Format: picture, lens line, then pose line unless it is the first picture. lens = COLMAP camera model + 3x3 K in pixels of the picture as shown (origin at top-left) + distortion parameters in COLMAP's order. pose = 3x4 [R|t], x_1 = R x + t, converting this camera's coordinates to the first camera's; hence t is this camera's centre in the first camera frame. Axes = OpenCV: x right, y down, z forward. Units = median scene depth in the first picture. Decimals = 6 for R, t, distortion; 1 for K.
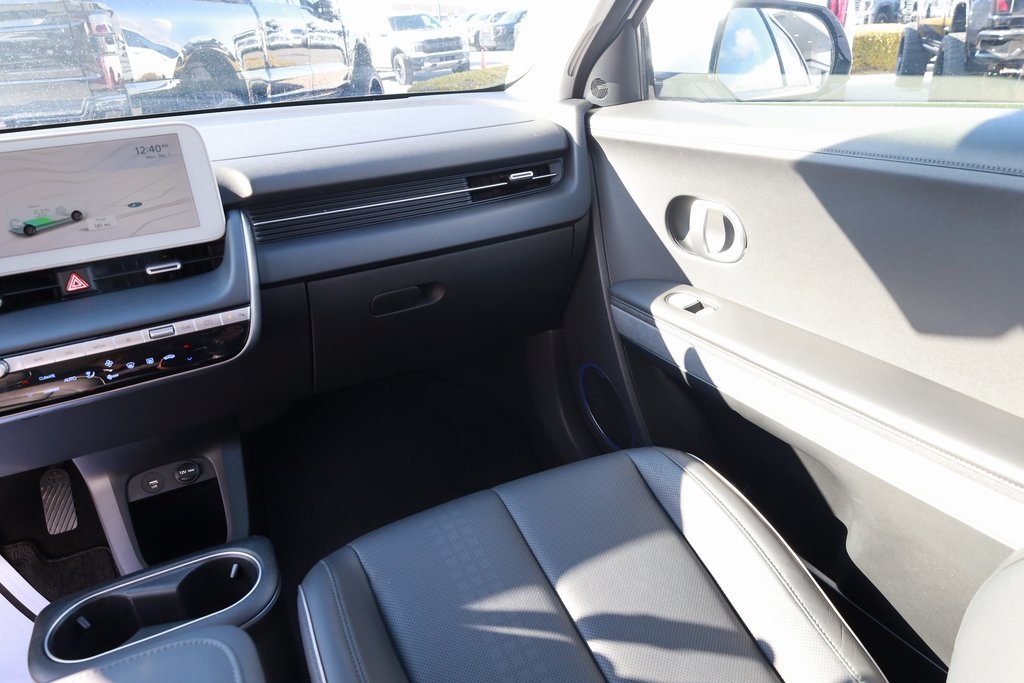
lens RADIAL K [[695.6, 0, 515.5], [0, 695.6, 344.6], [0, 0, 1]] dist [-0.016767, -0.000196]
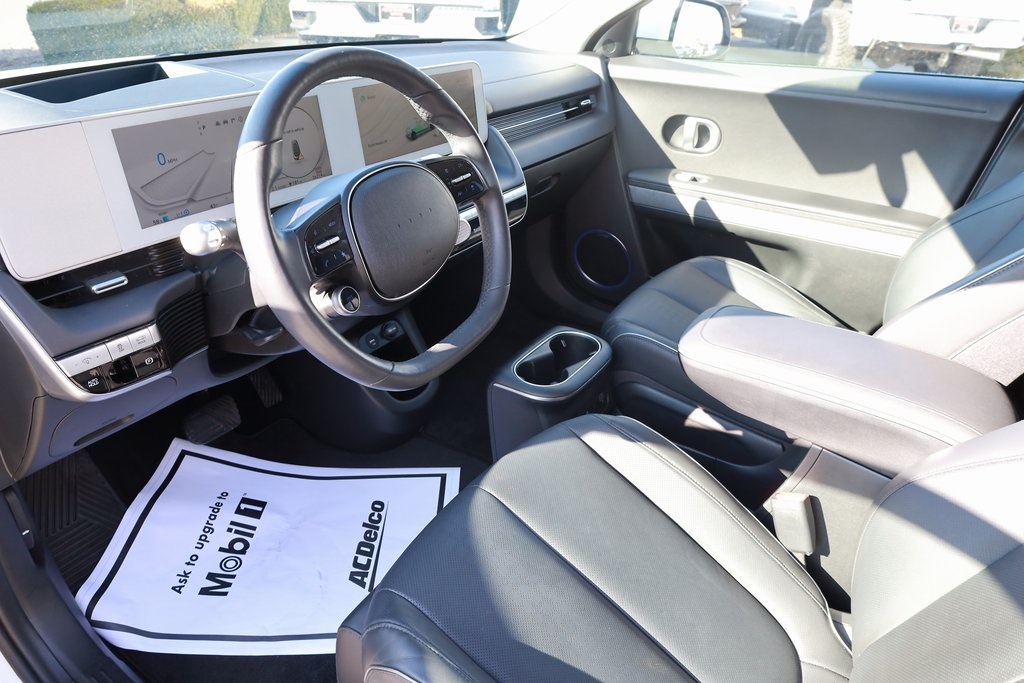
lens RADIAL K [[681.7, 0, 512.4], [0, 681.7, 359.8], [0, 0, 1]] dist [-0.031619, -0.000435]
pose [[0.857367, -0.177784, 0.483027, -0.964698], [0.126341, 0.982433, 0.137343, 0.092354], [-0.498959, -0.056727, 0.864767, -0.259144]]
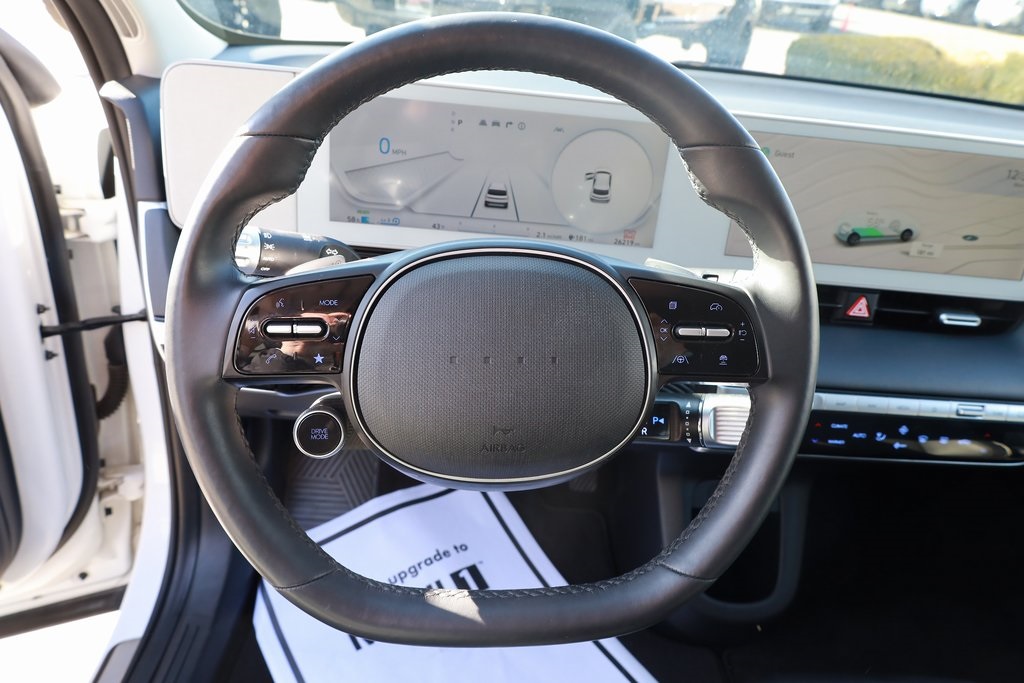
lens RADIAL K [[700.9, 0, 508.6], [0, 700.9, 346.0], [0, 0, 1]] dist [-0.076671, 0.087657]
pose [[0.893137, 0.335406, -0.299683, -0.583686], [-0.308596, 0.941675, 0.134224, -0.022790], [0.327224, -0.027399, 0.944550, 0.067027]]
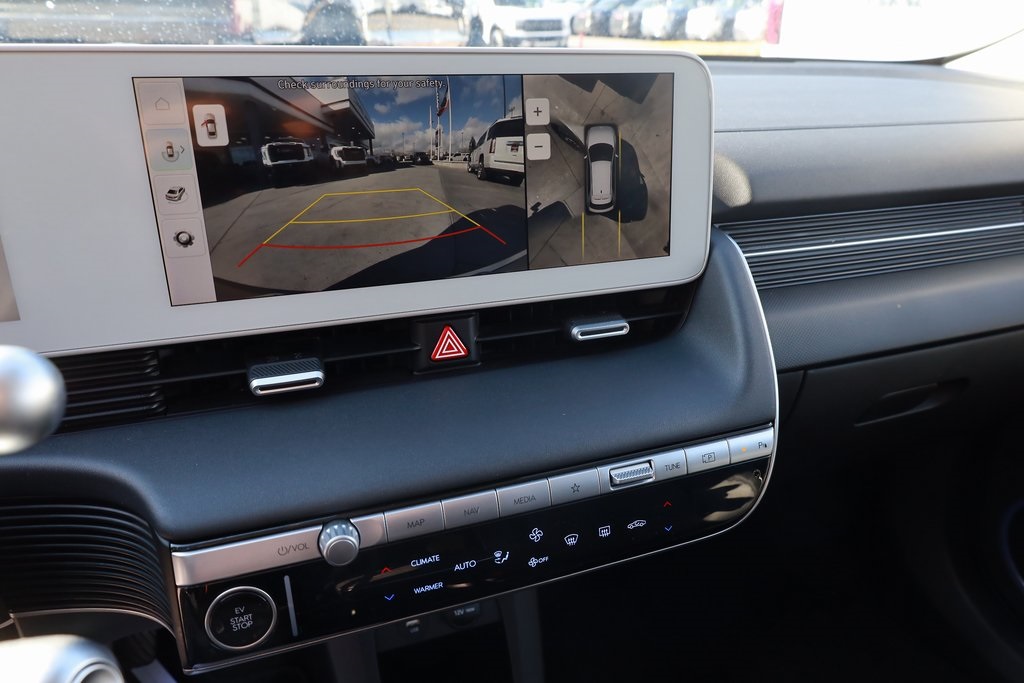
lens RADIAL K [[704.3, 0, 512.0], [0, 704.3, 341.5], [0, 0, 1]] dist [-0.033787, -0.001337]
pose [[0.990373, 0.114972, -0.077084, -0.429510], [-0.114089, 0.993345, 0.015777, -0.082627], [0.078385, -0.006831, 0.996900, 0.378335]]
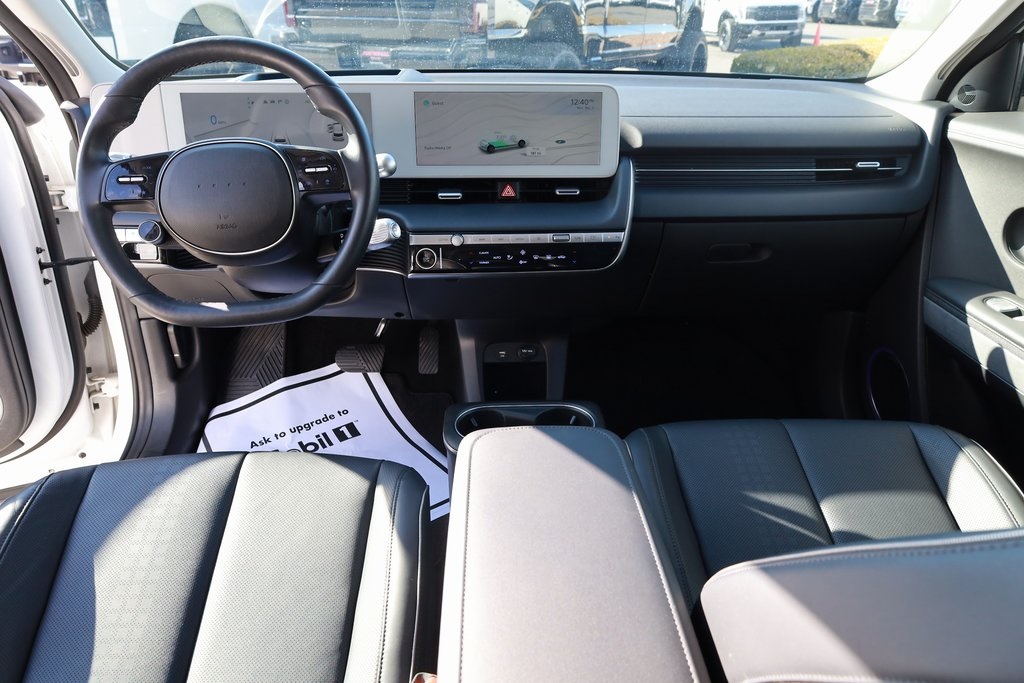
lens RADIAL K [[693.1, 0, 514.4], [0, 693.1, 345.9], [0, 0, 1]] dist [-0.010596, -0.004551]
pose [[0.909595, 0.241385, -0.338187, -0.062505], [-0.223645, 0.970402, 0.091116, 0.063881], [0.350172, -0.007245, 0.936658, -0.234864]]
